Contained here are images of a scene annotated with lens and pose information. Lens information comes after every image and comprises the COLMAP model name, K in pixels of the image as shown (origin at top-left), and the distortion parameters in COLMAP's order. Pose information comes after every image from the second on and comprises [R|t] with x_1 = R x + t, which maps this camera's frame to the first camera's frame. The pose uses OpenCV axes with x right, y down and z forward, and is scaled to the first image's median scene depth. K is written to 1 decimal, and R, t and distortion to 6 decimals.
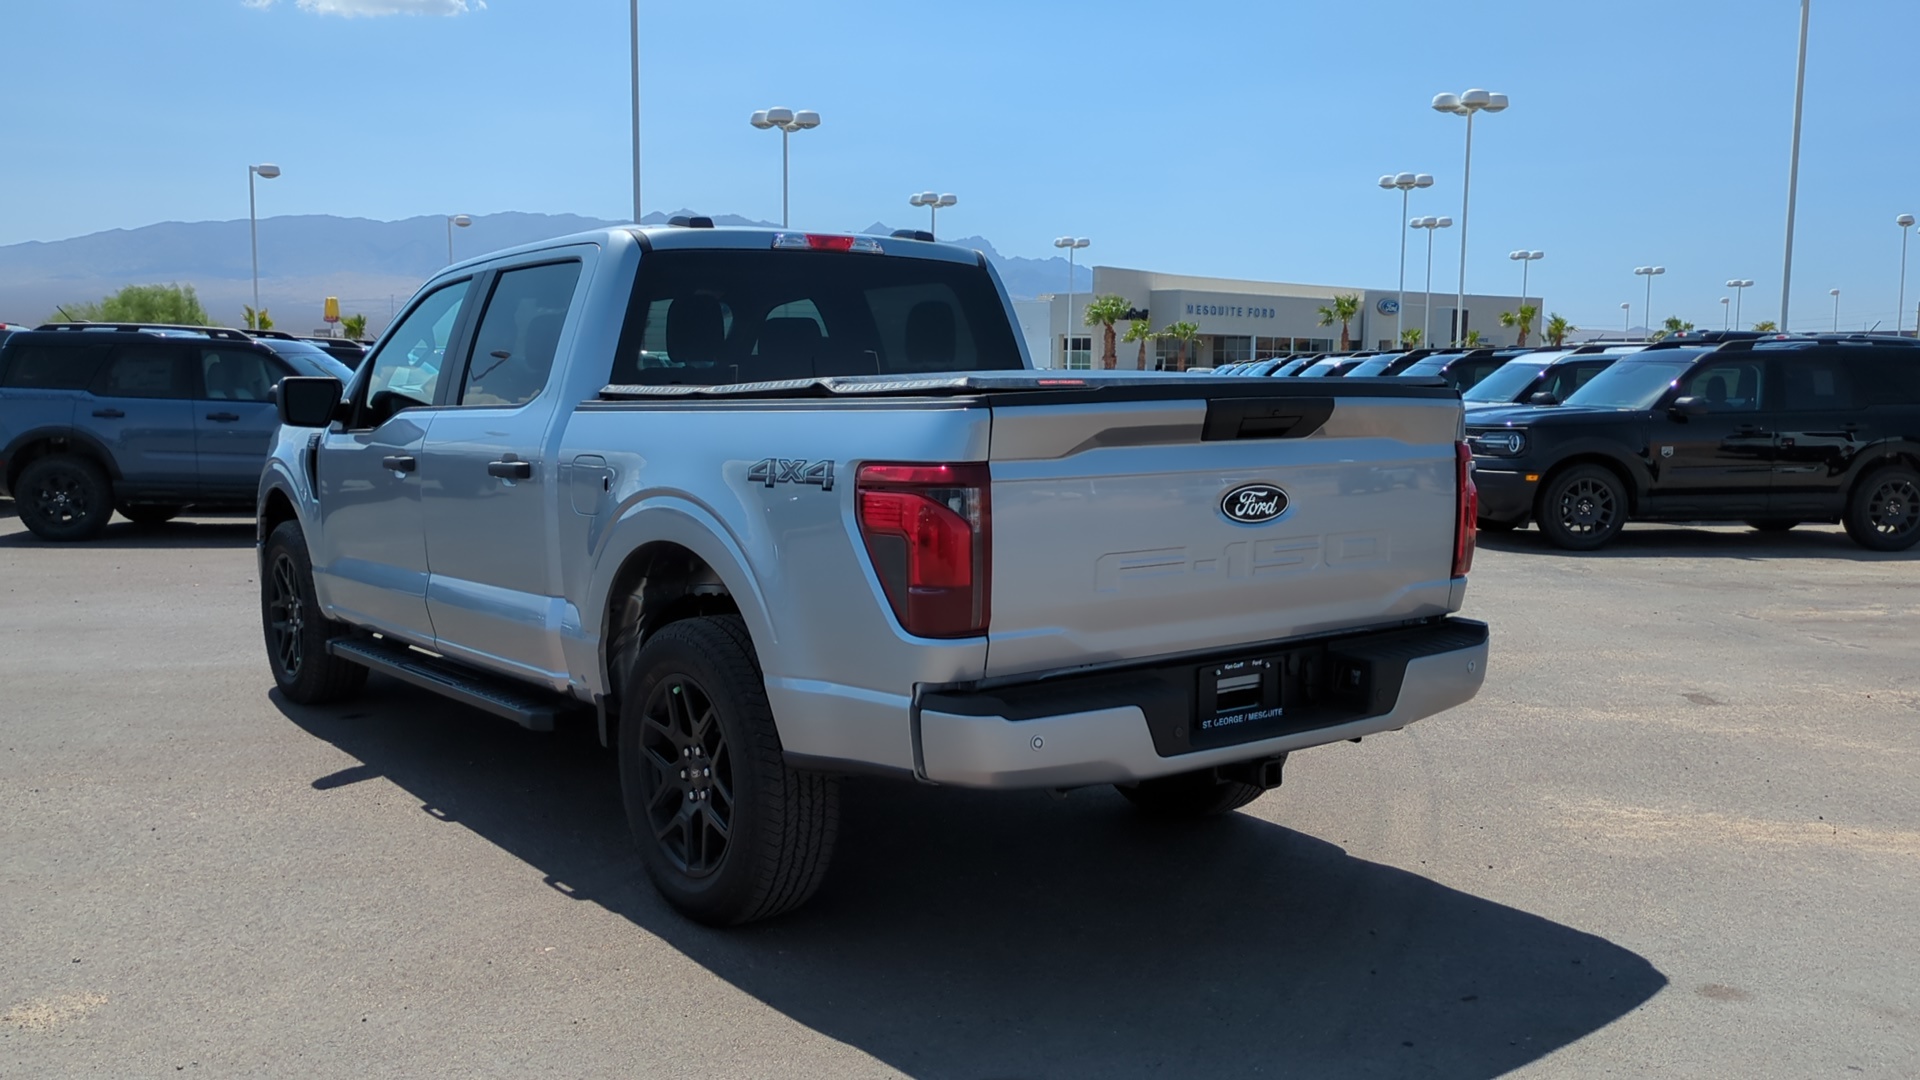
lens RADIAL K [[1650.7, 0, 980.5], [0, 1650.7, 546.2], [0, 0, 1]] dist [0.057304, -0.075821]
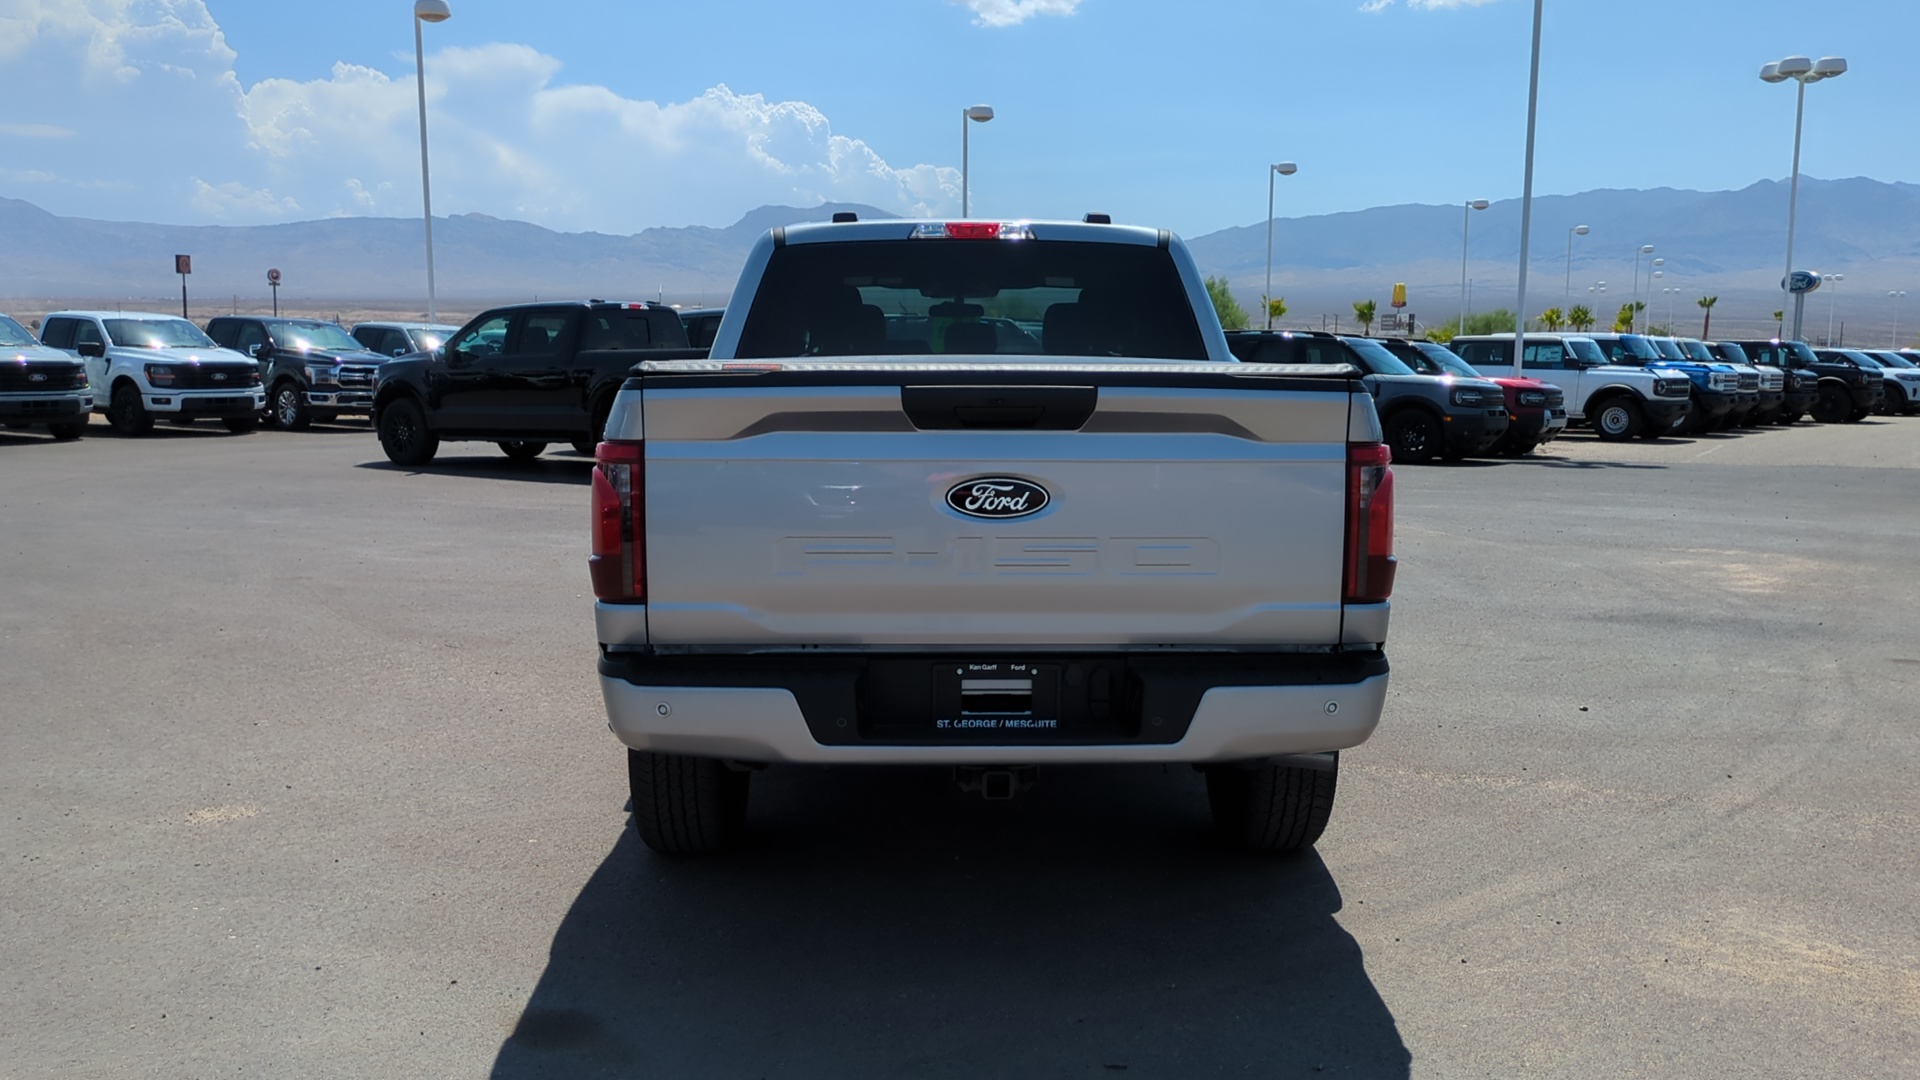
lens RADIAL K [[1650.7, 0, 963.0], [0, 1650.7, 548.2], [0, 0, 1]] dist [0.057304, -0.075821]
pose [[0.807134, 0.071802, -0.585986, 0.532854], [-0.065170, 0.997347, 0.032442, -0.020031], [0.586760, 0.012004, 0.809672, 0.170807]]
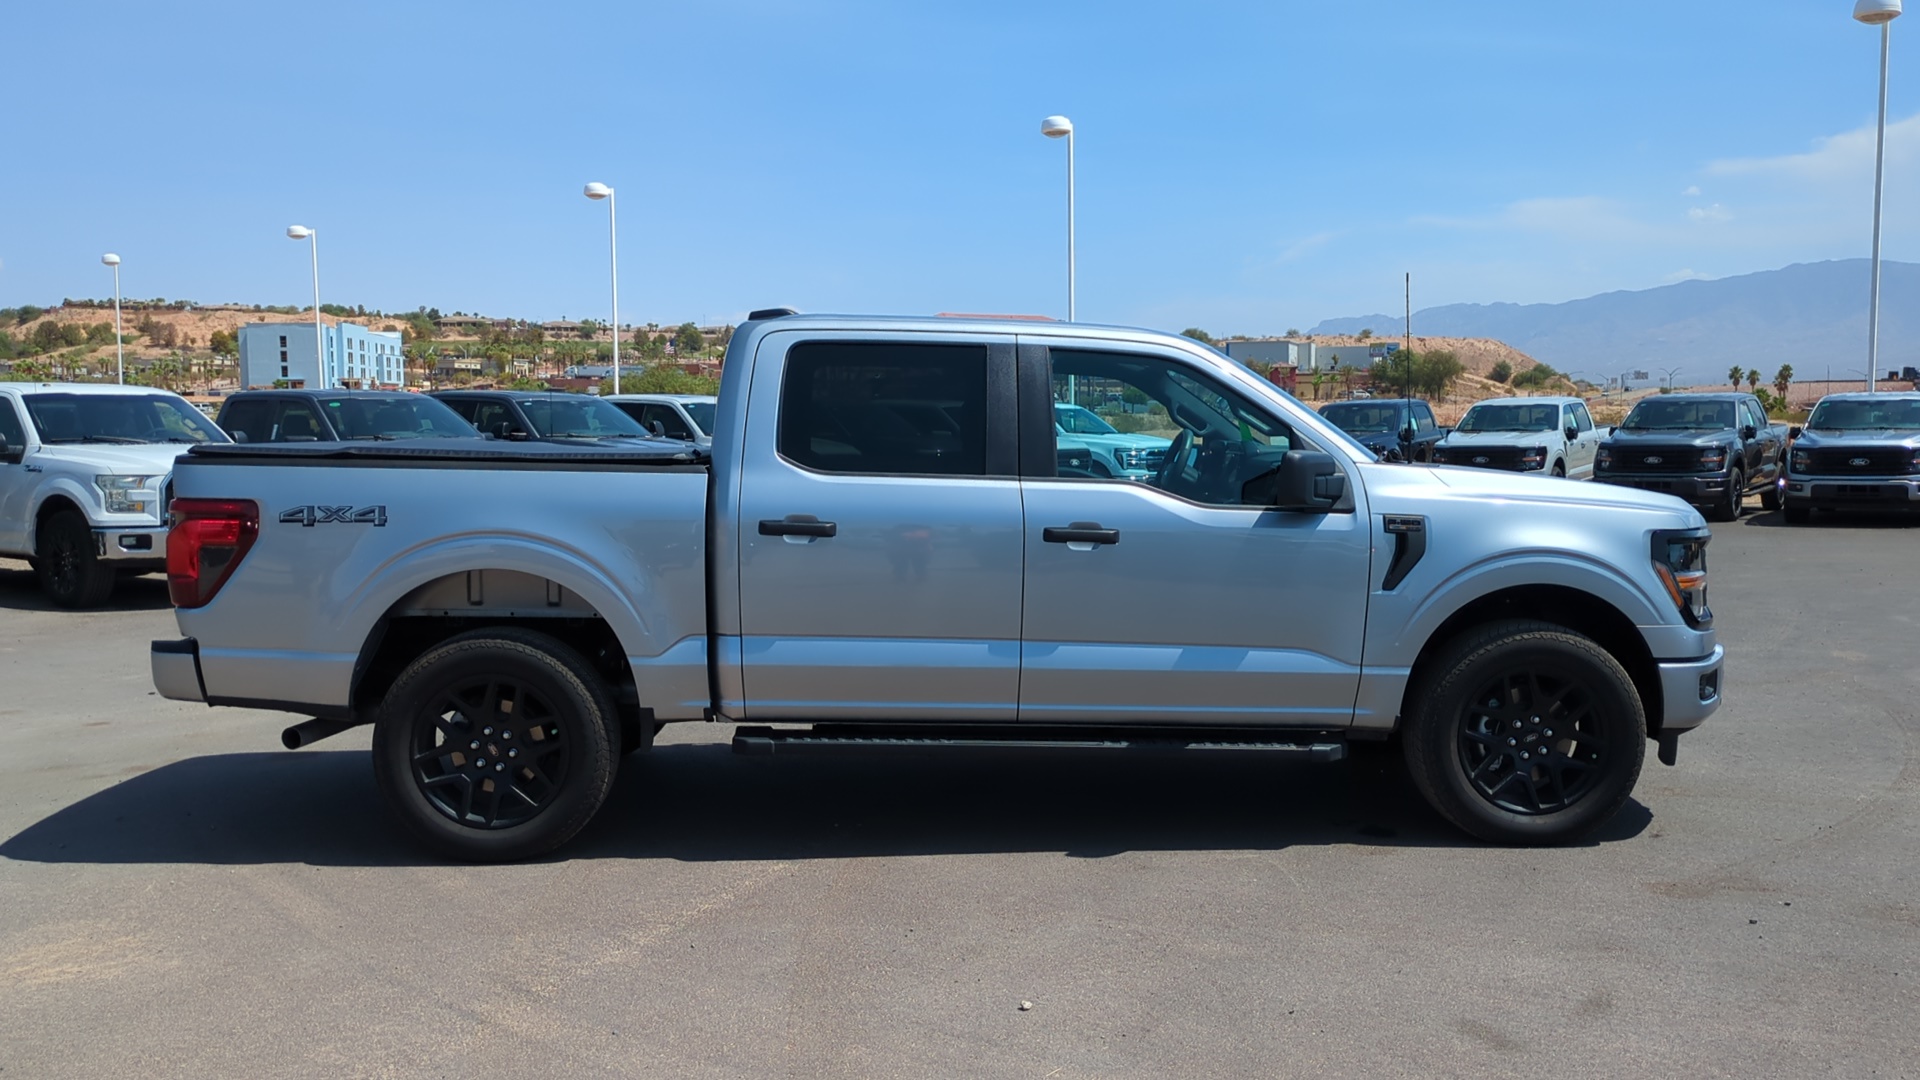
lens RADIAL K [[1650.7, 0, 968.8], [0, 1650.7, 538.8], [0, 0, 1]] dist [0.057304, -0.075821]
pose [[-0.581284, 0.052686, -0.811994, 0.829076], [-0.086540, 0.988239, 0.126074, -0.206942], [0.809086, 0.143555, -0.569888, 1.890146]]
